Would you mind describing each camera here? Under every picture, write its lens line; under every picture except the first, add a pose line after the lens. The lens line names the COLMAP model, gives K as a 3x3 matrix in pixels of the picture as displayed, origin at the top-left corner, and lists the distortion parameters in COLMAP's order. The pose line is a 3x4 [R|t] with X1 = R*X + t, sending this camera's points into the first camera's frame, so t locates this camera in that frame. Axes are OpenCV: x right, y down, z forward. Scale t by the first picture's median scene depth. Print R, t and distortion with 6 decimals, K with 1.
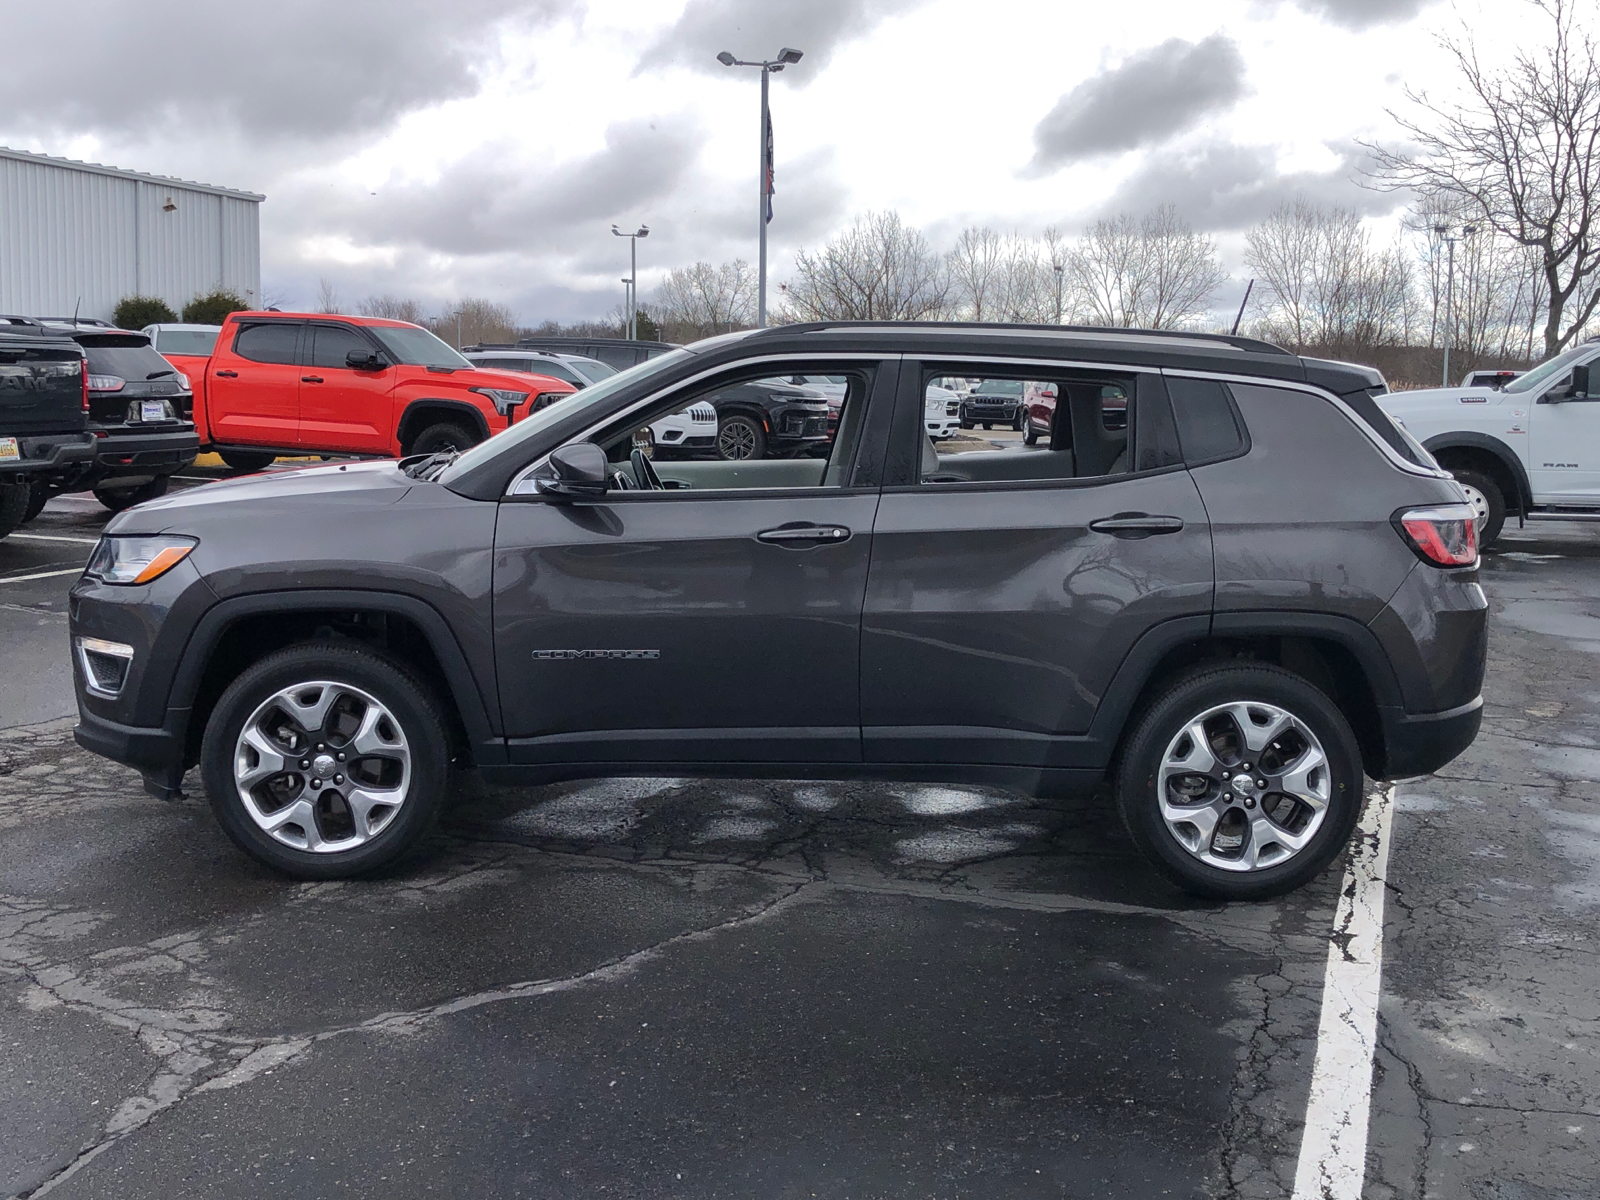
lens RADIAL K [[1772.6, 0, 793.6], [0, 1772.6, 575.2], [0, 0, 1]] dist [0.127038, -0.377044]
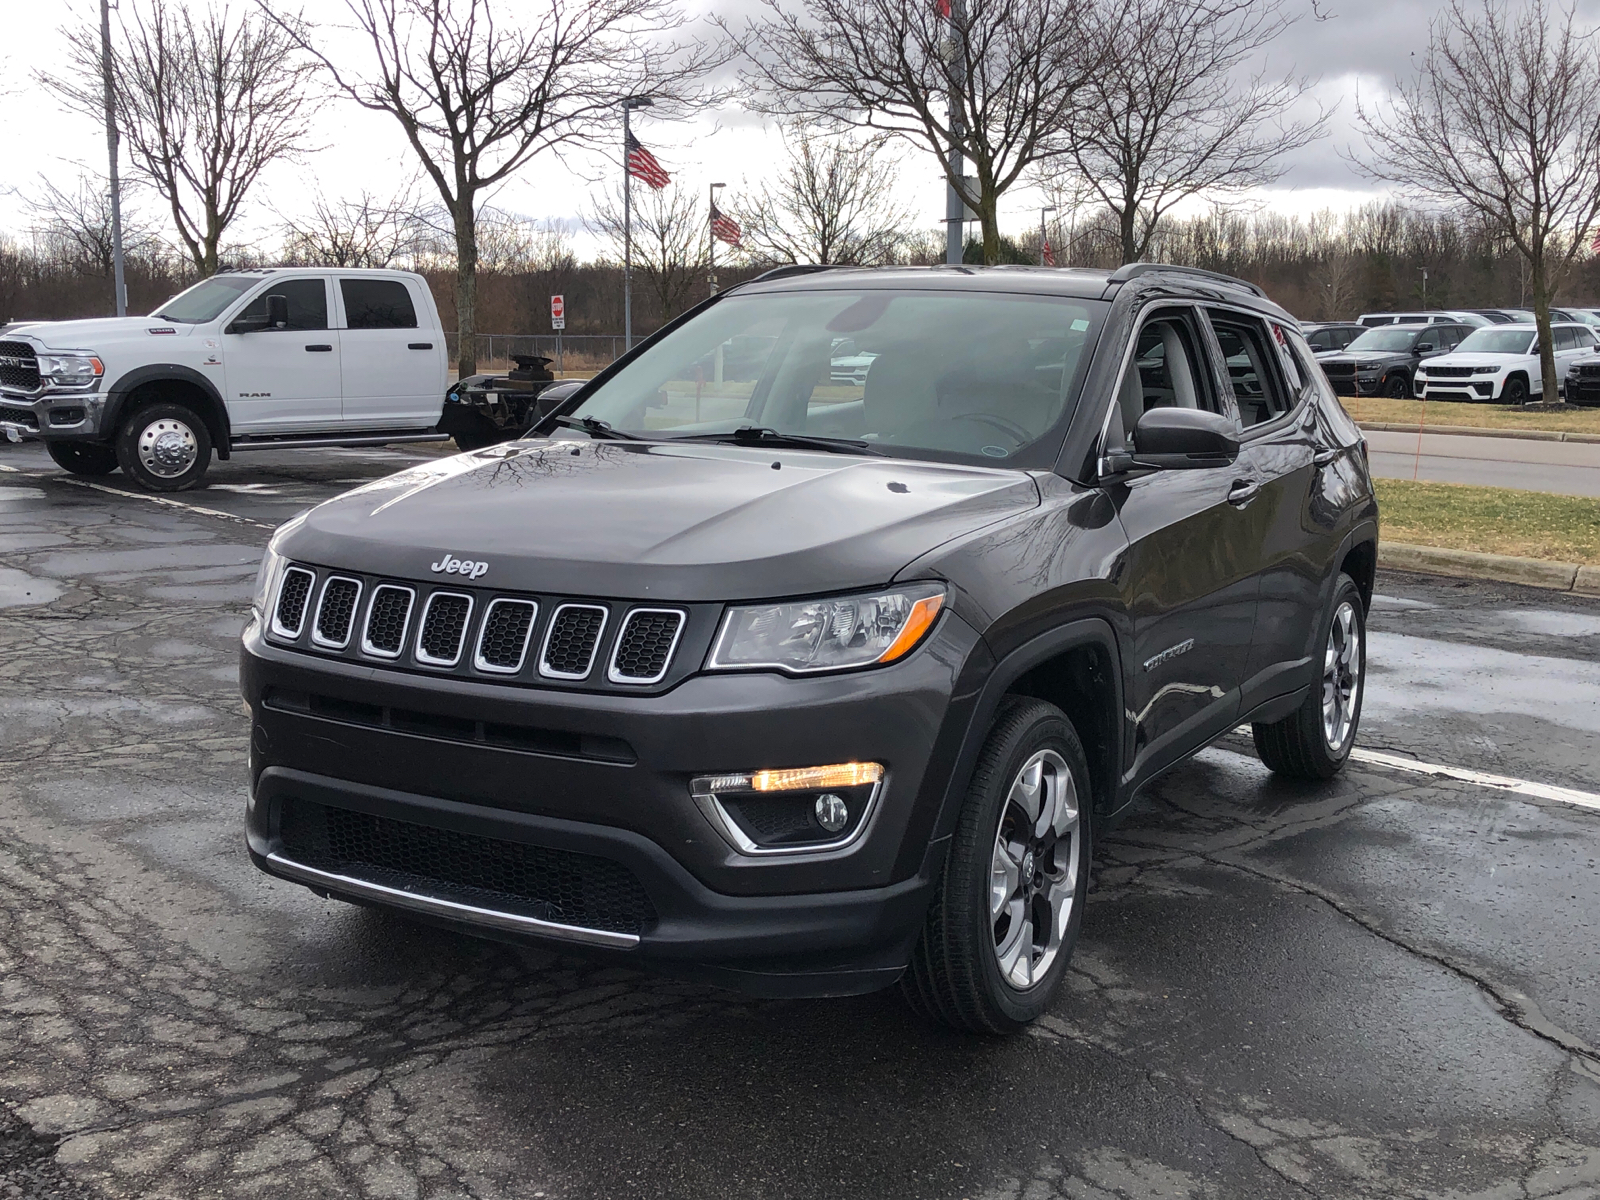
lens RADIAL K [[1787.0, 0, 796.9], [0, 1787.0, 570.6], [0, 0, 1]] dist [0.051643, -0.134066]
pose [[0.507294, -0.124142, 0.852784, -0.916792], [0.090065, 0.991788, 0.090801, -0.087163], [-0.857054, 0.030743, 0.514309, 0.704086]]
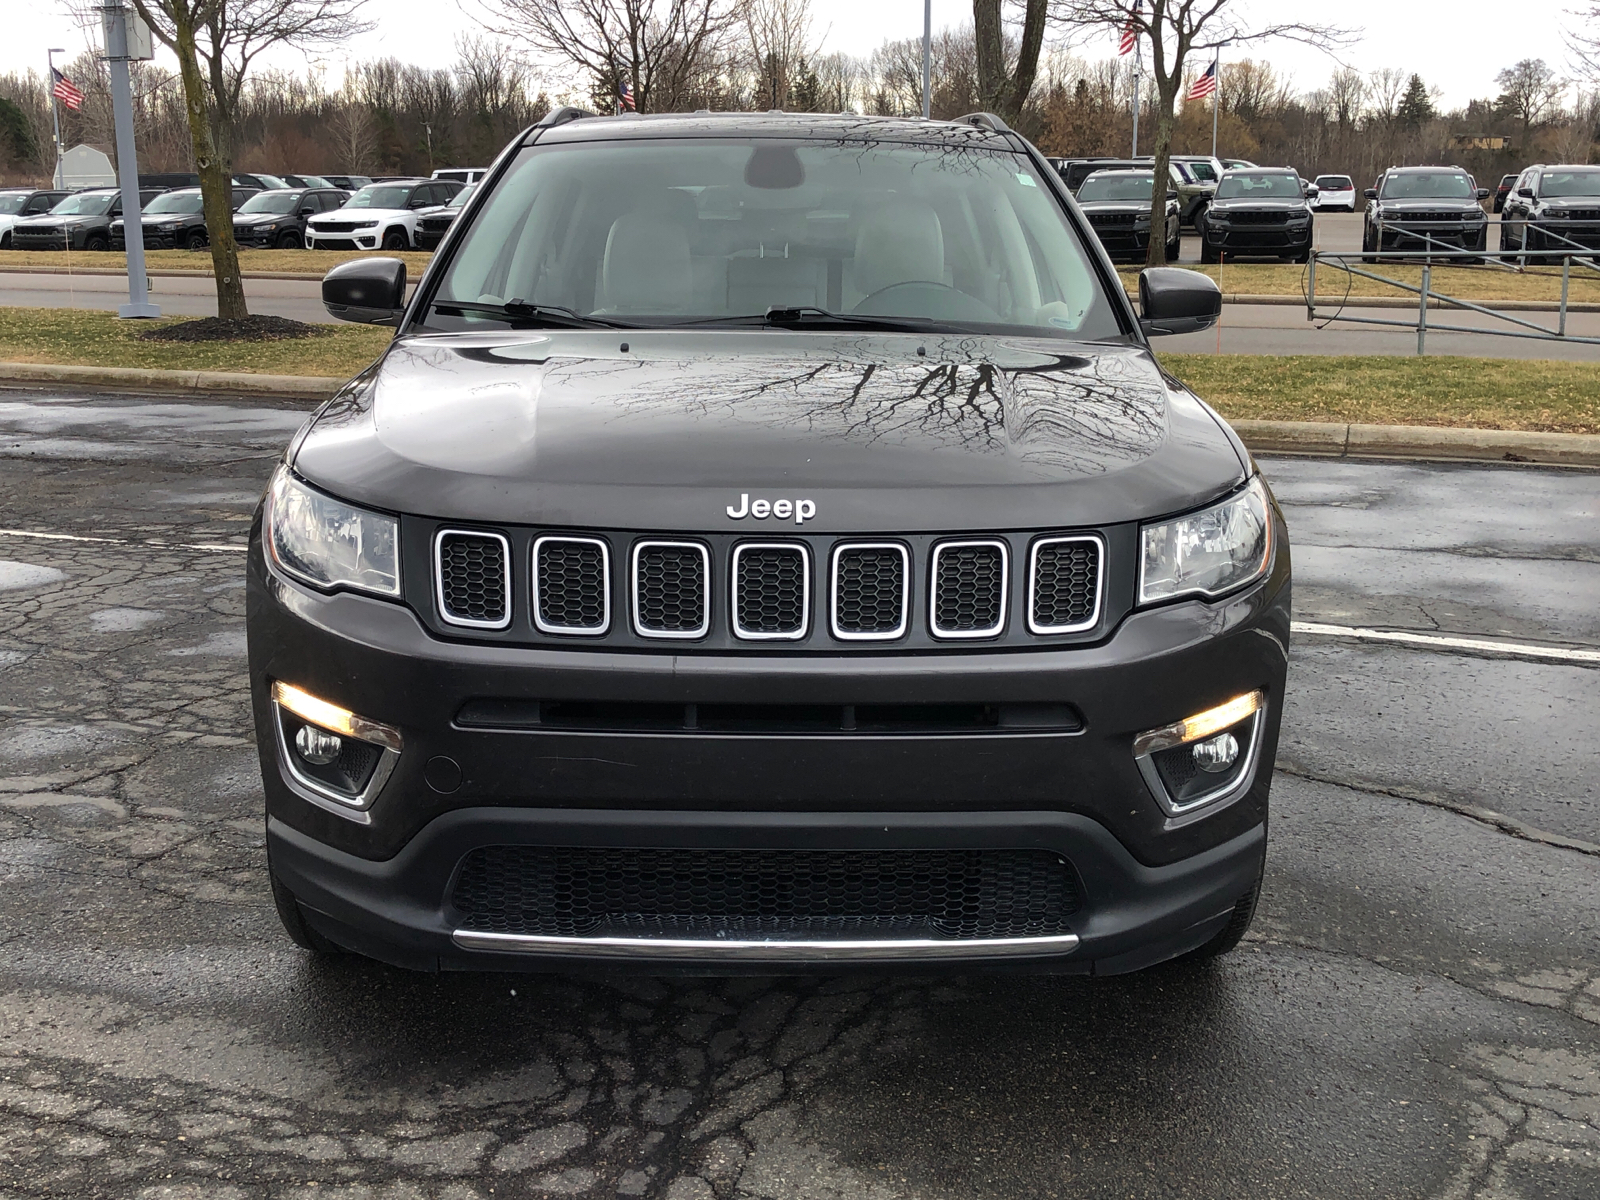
lens RADIAL K [[1787.0, 0, 796.9], [0, 1787.0, 570.6], [0, 0, 1]] dist [0.051643, -0.134066]
pose [[-0.001107, -0.220715, 0.975338, -0.906977], [0.103149, 0.970111, 0.219649, -0.131880], [-0.994665, 0.100848, 0.021692, 1.134029]]
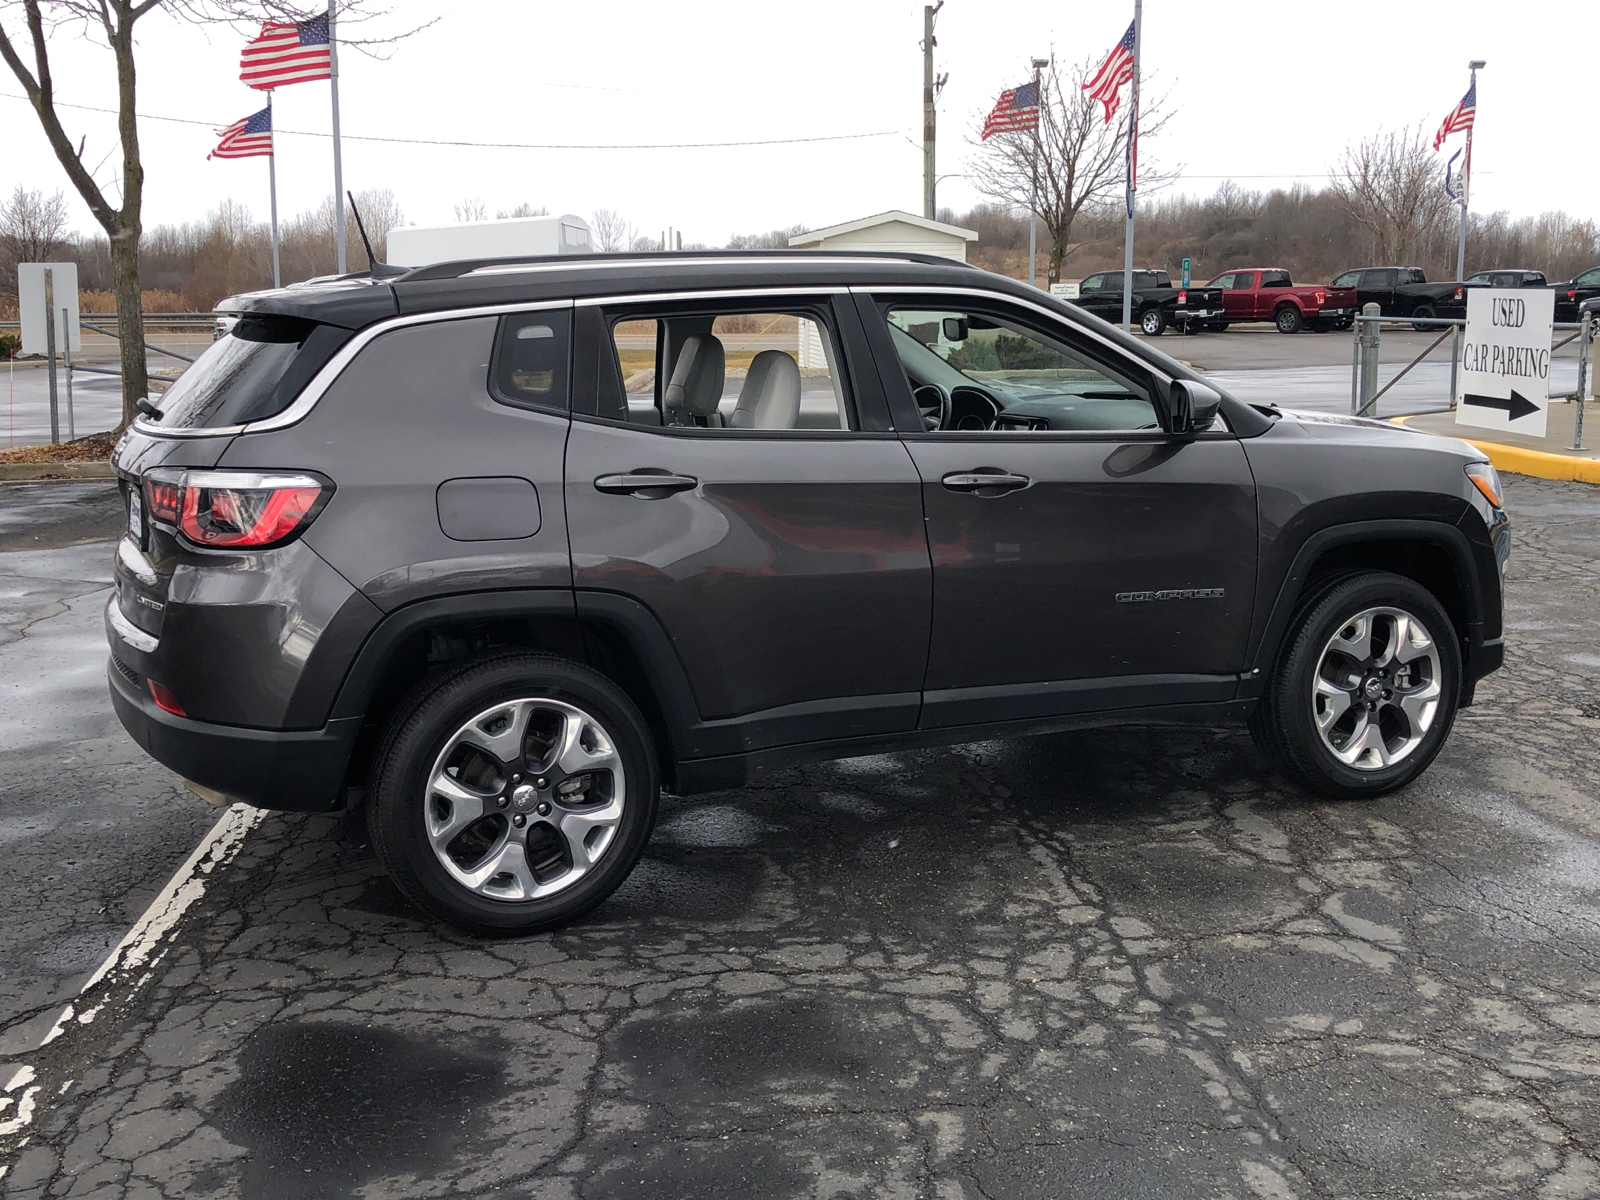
lens RADIAL K [[1772.6, 0, 793.6], [0, 1772.6, 575.2], [0, 0, 1]] dist [0.127038, -0.377044]
pose [[-0.913634, 0.050803, -0.403352, 0.466676], [-0.053049, 0.968779, 0.242182, -0.231753], [0.403063, 0.242663, -0.882414, 2.107836]]
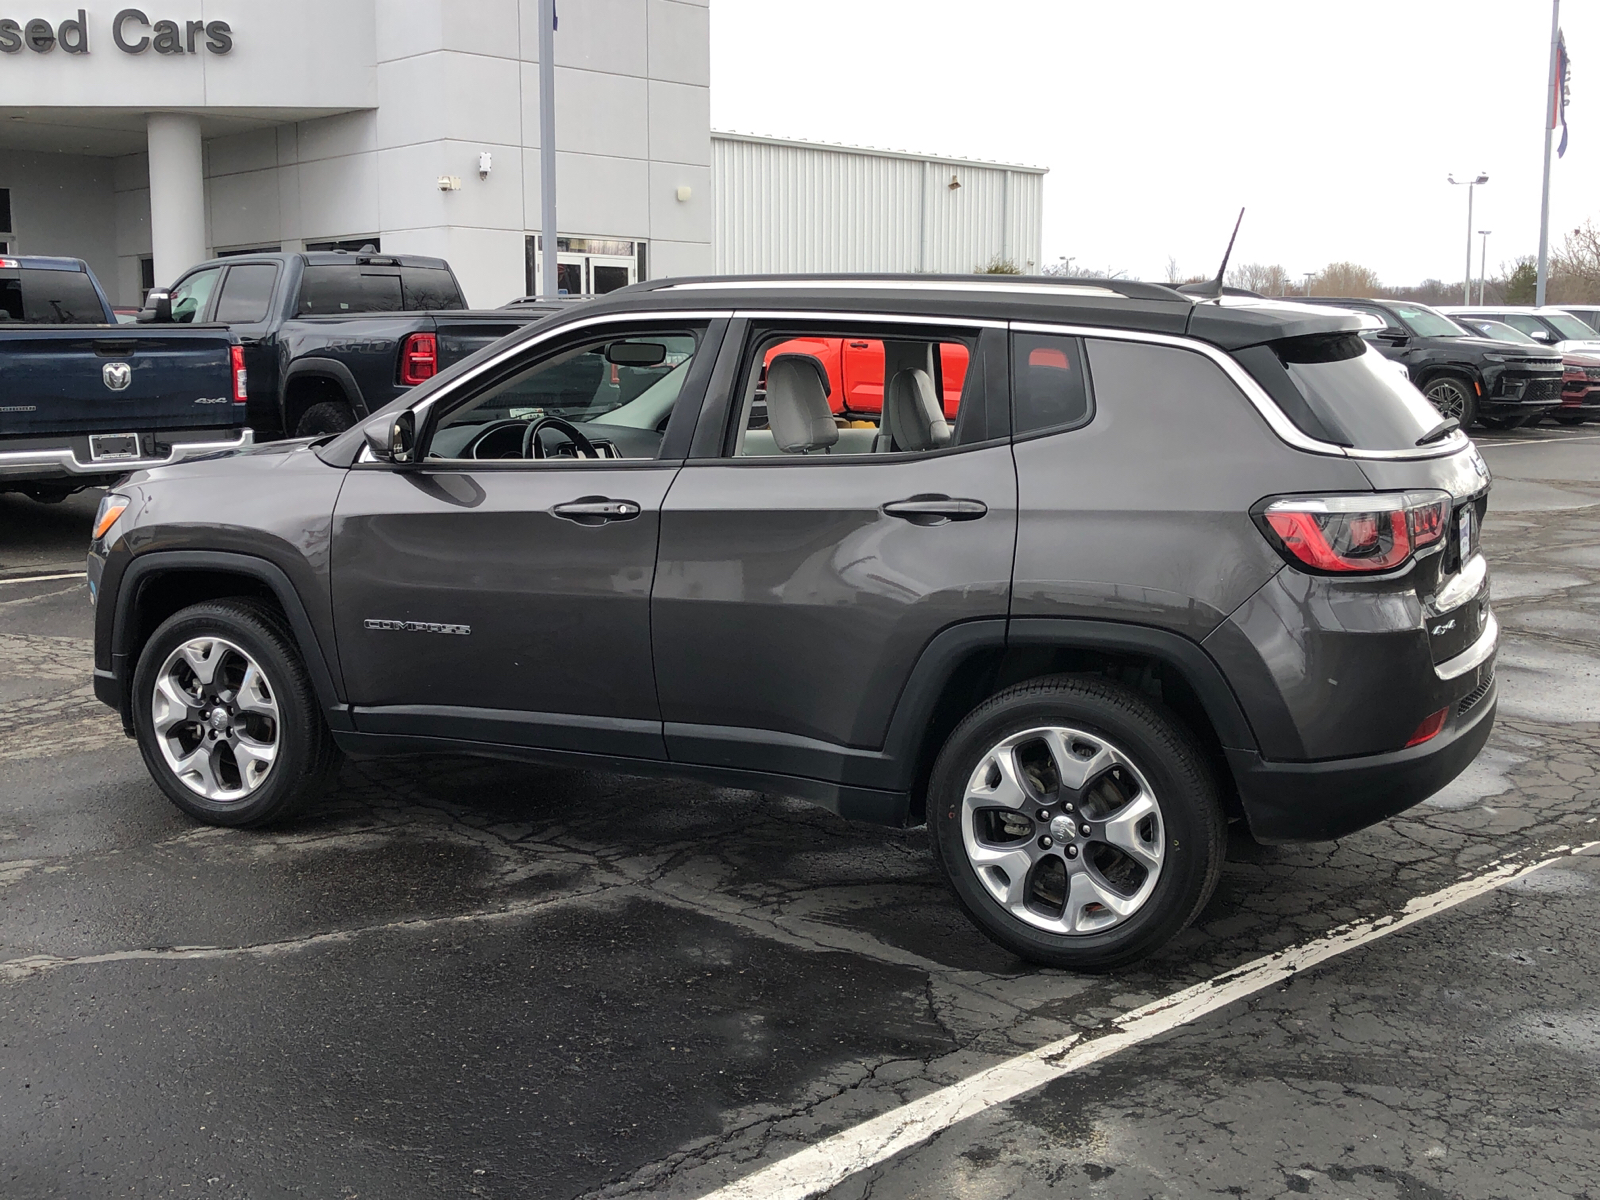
lens RADIAL K [[1772.6, 0, 793.6], [0, 1772.6, 575.2], [0, 0, 1]] dist [0.127038, -0.377044]
pose [[0.889604, 0.042234, -0.454776, 0.512626], [-0.033588, 0.999069, 0.027079, -0.017198], [0.455496, -0.008815, 0.890194, 0.217224]]
